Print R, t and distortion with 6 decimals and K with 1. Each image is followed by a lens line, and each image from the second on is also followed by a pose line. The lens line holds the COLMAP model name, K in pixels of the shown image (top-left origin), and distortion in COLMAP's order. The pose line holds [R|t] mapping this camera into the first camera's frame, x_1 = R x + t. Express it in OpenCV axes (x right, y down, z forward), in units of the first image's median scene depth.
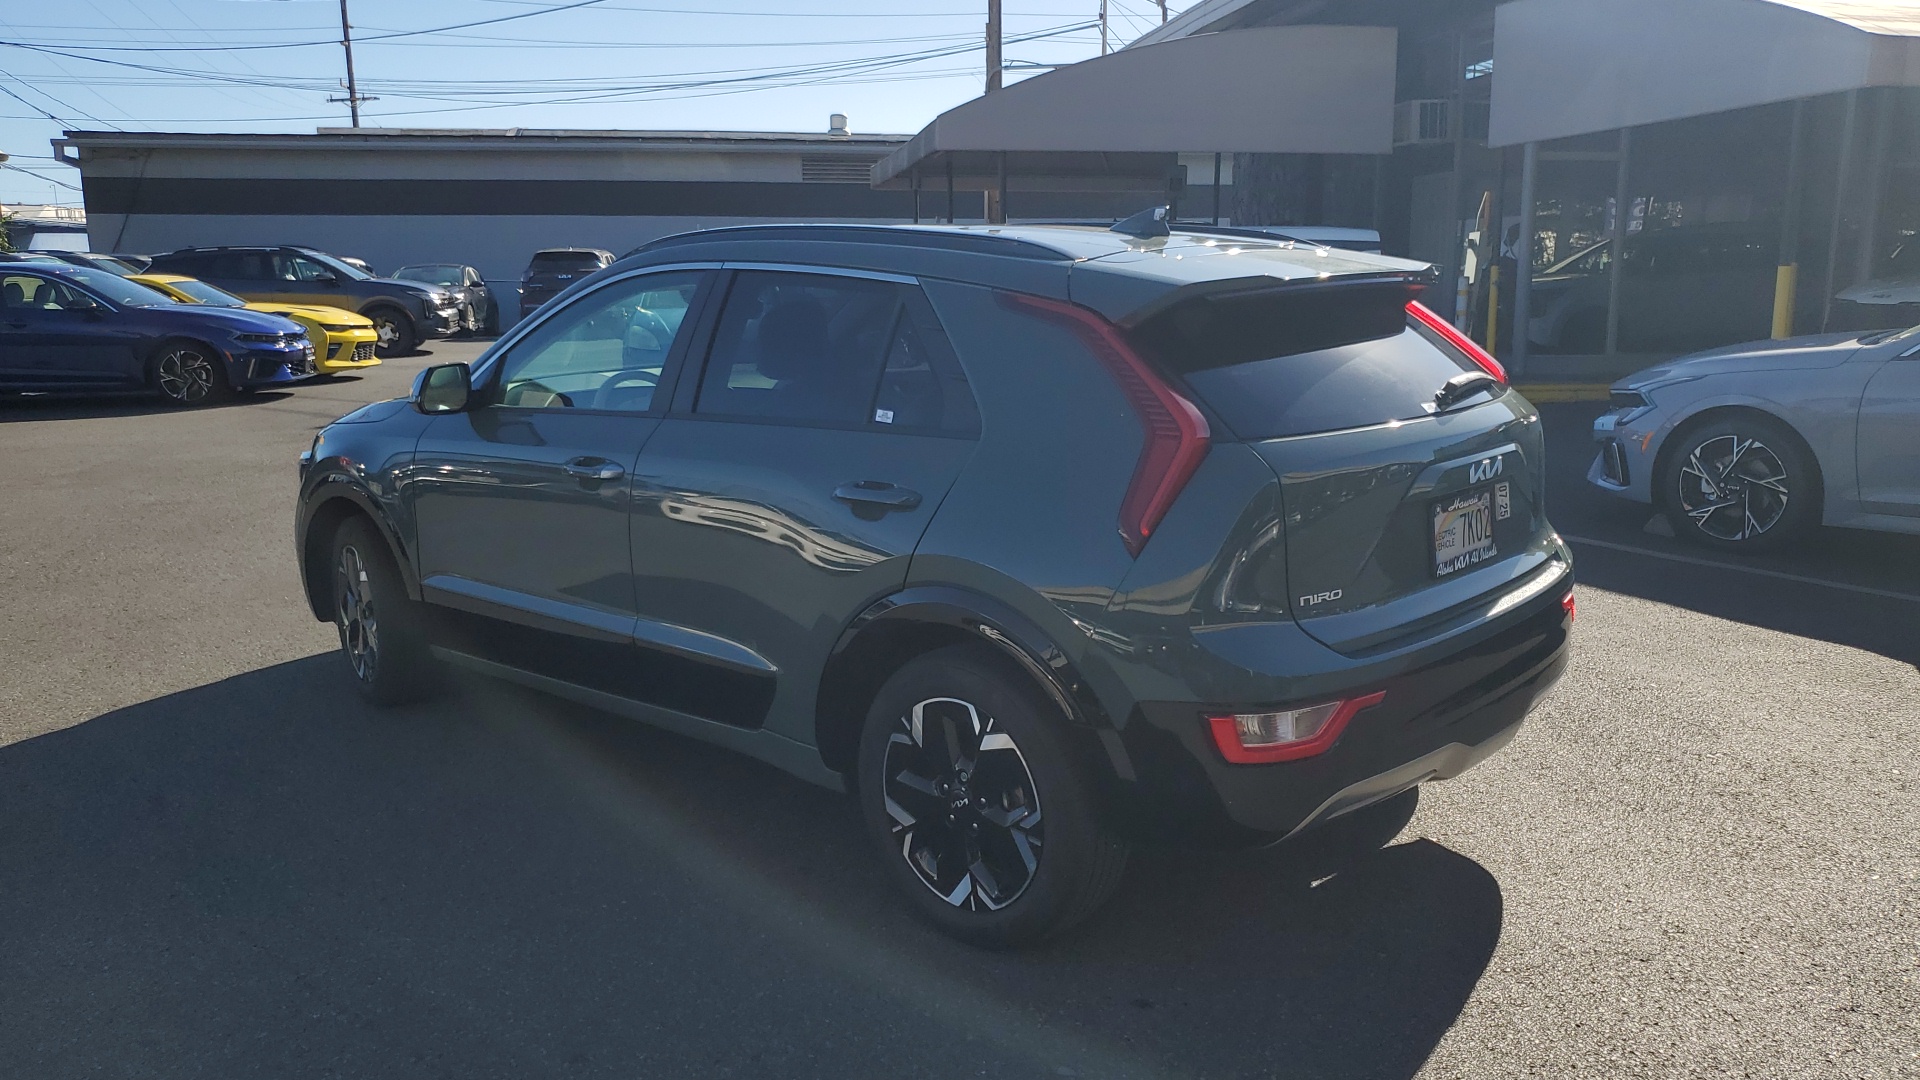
lens RADIAL K [[1497.8, 0, 959.0], [0, 1497.8, 537.3], [0, 0, 1]] dist [-0.013936, 0.013100]
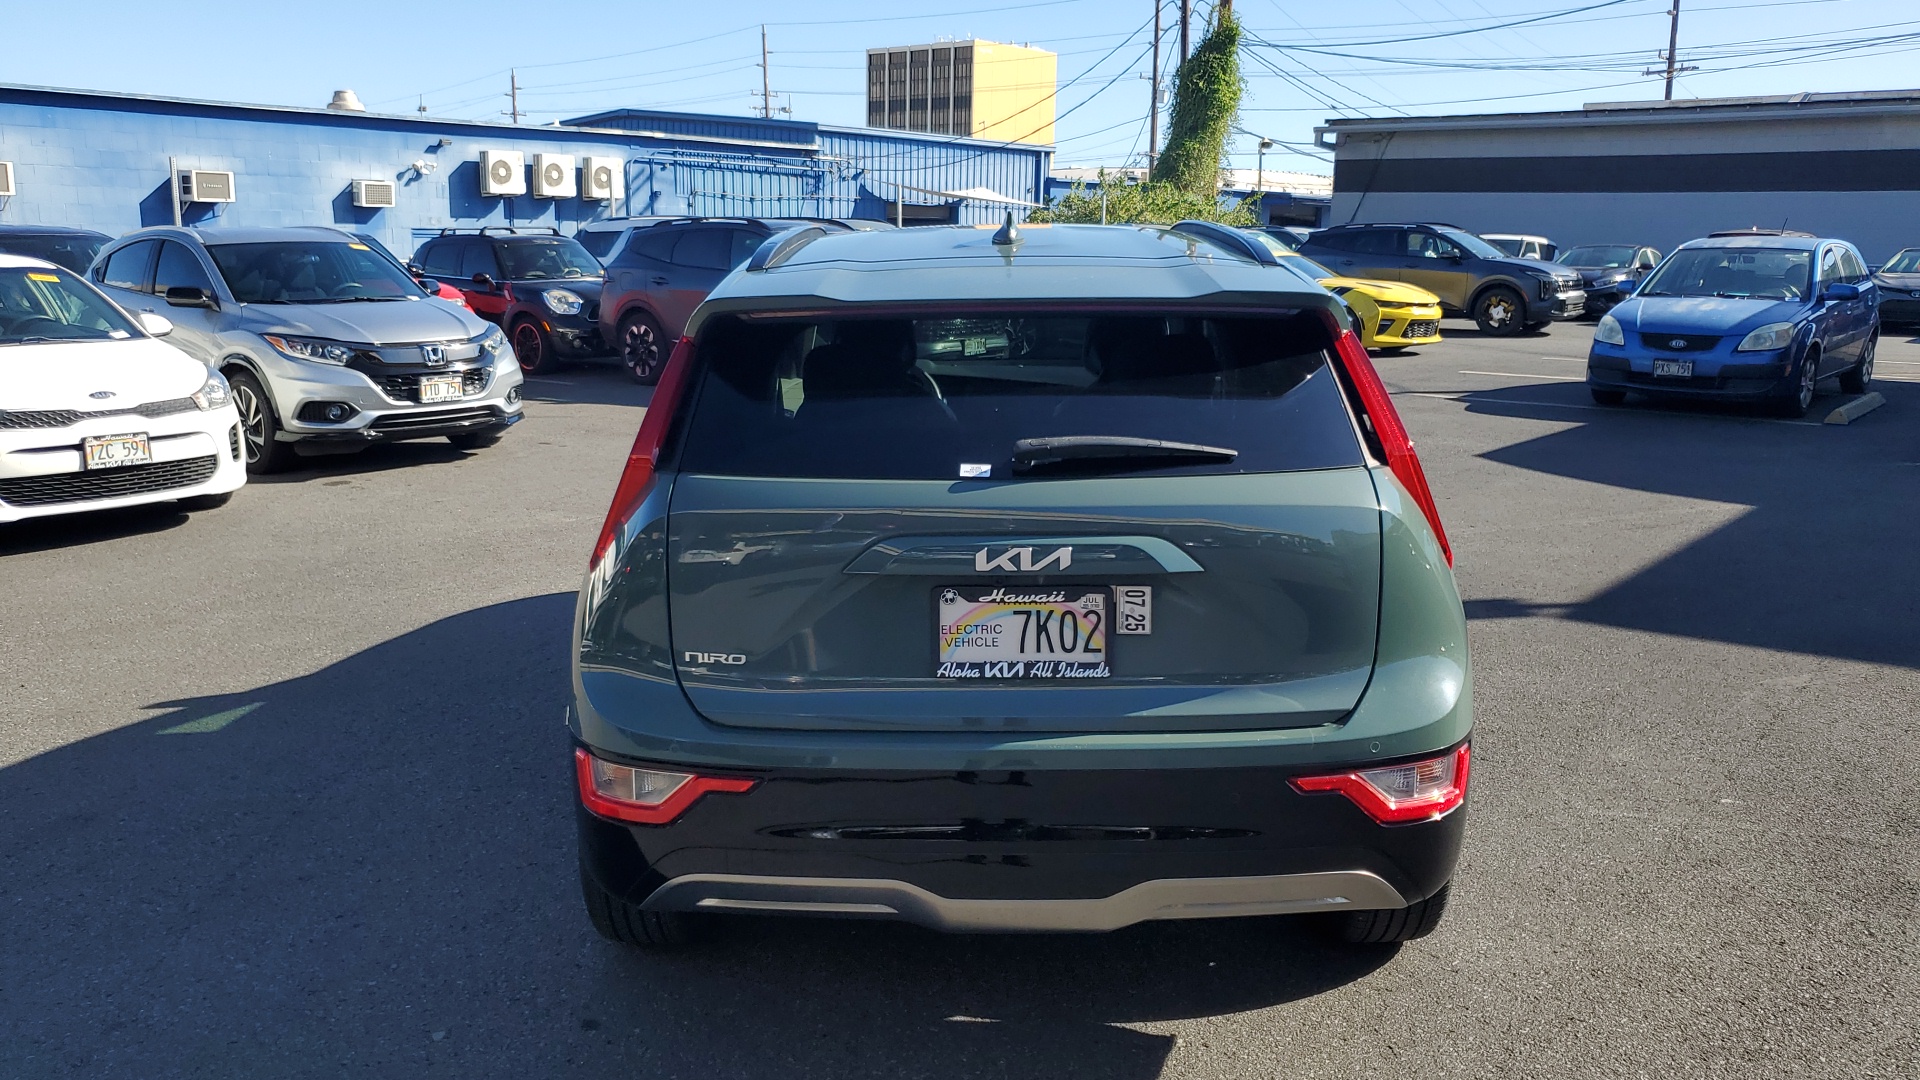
lens RADIAL K [[1497.8, 0, 958.3], [0, 1497.8, 531.3], [0, 0, 1]] dist [-0.013936, 0.013100]
pose [[0.662108, 0.157205, -0.732734, 0.096868], [-0.147967, 0.985926, 0.077821, -0.012310], [0.734655, 0.056894, 0.676051, 0.050024]]
